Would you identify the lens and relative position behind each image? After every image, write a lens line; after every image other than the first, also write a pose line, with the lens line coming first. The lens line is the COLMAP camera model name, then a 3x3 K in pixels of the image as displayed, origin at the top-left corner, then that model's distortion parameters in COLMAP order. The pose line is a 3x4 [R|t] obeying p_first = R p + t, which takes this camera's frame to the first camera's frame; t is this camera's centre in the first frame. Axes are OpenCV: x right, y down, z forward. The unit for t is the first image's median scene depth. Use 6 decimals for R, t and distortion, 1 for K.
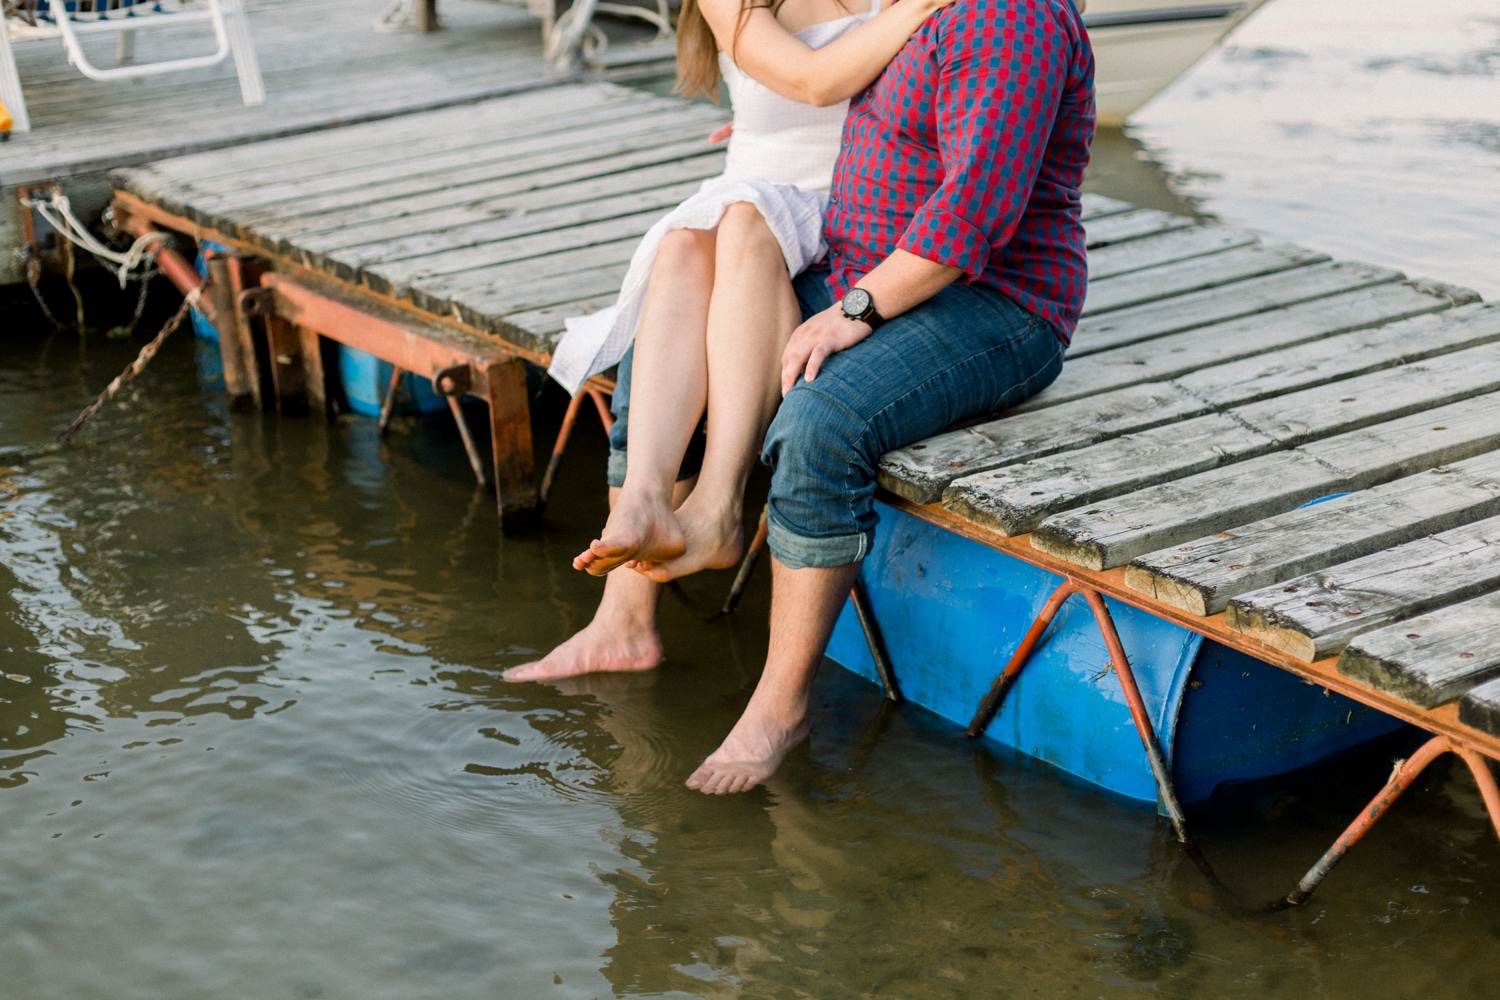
lens RADIAL K [[2323.4, 0, 756.0], [0, 2323.4, 496.9], [0, 0, 1]] dist [0.025052, 0.000000]
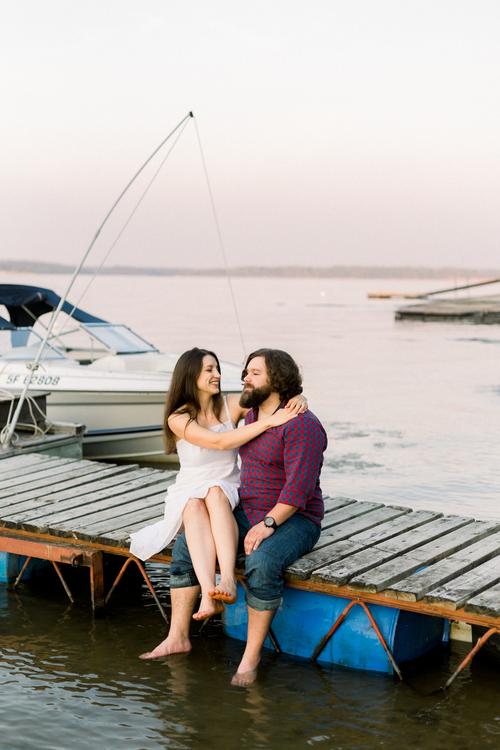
lens RADIAL K [[1052.8, 0, 245.8], [0, 1052.8, 375.9], [0, 0, 1]] dist [0.007861, 0.000000]
pose [[0.934687, -0.006274, 0.355417, -0.472839], [0.092175, 0.969923, -0.225285, 0.045167], [-0.343313, 0.243332, 0.907153, -0.305117]]
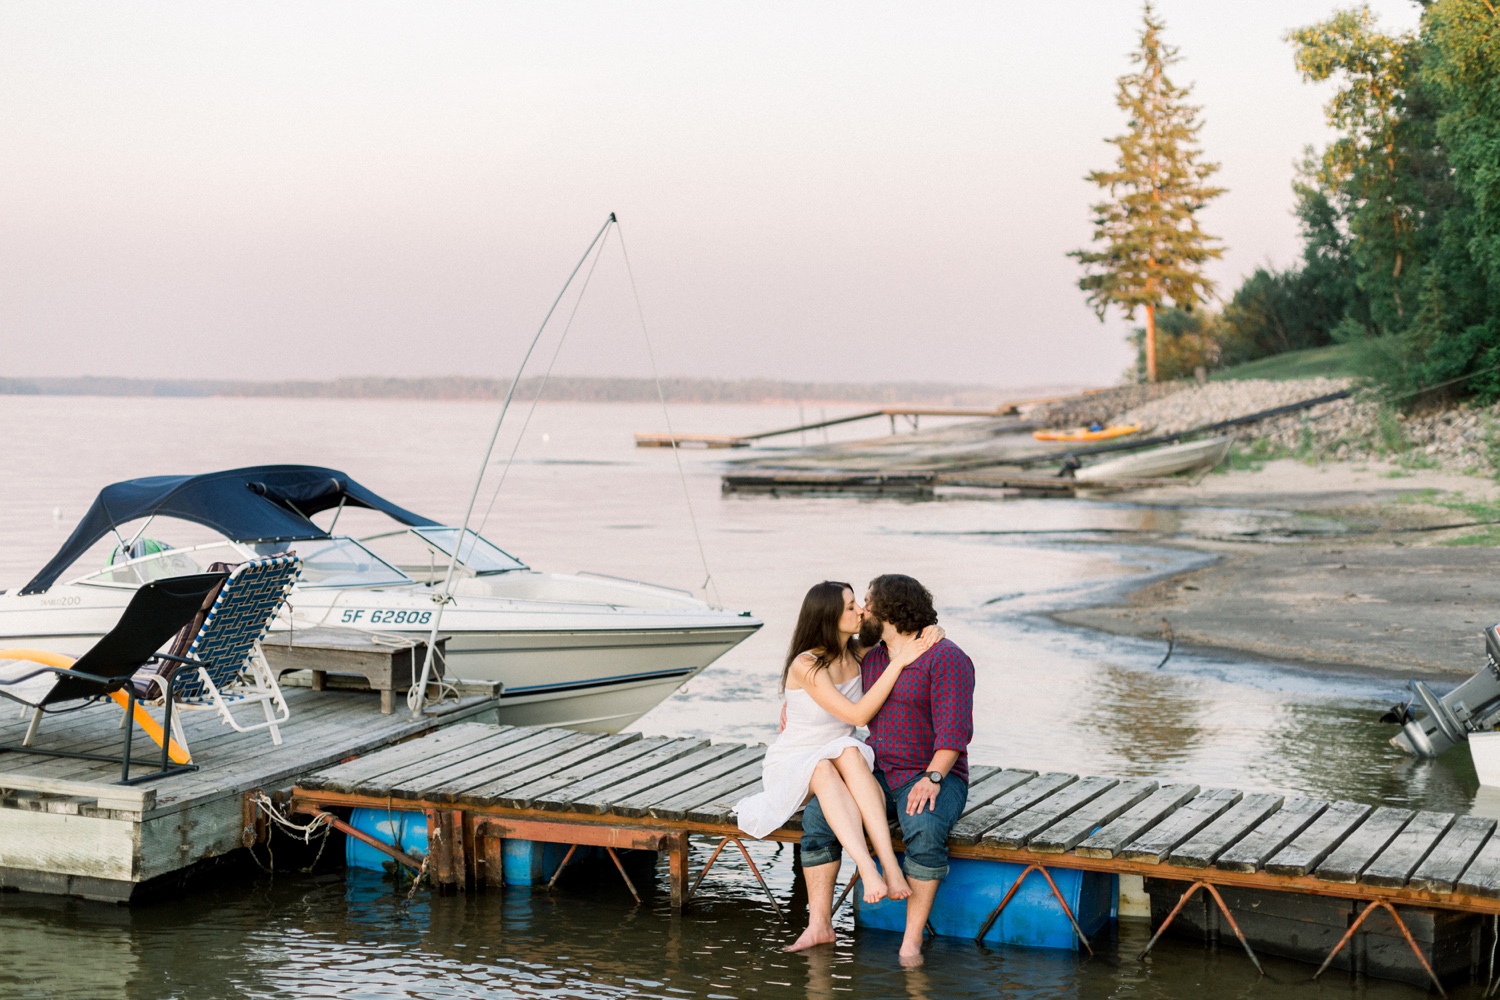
lens RADIAL K [[2105.5, 0, 753.4], [0, 2105.5, 502.9], [0, 0, 1]] dist [0.007861, 0.000000]
pose [[0.853018, 0.002229, 0.521877, -1.342178], [0.147603, 0.958131, -0.245353, 0.173805], [-0.500574, 0.286321, 0.816974, -0.928793]]
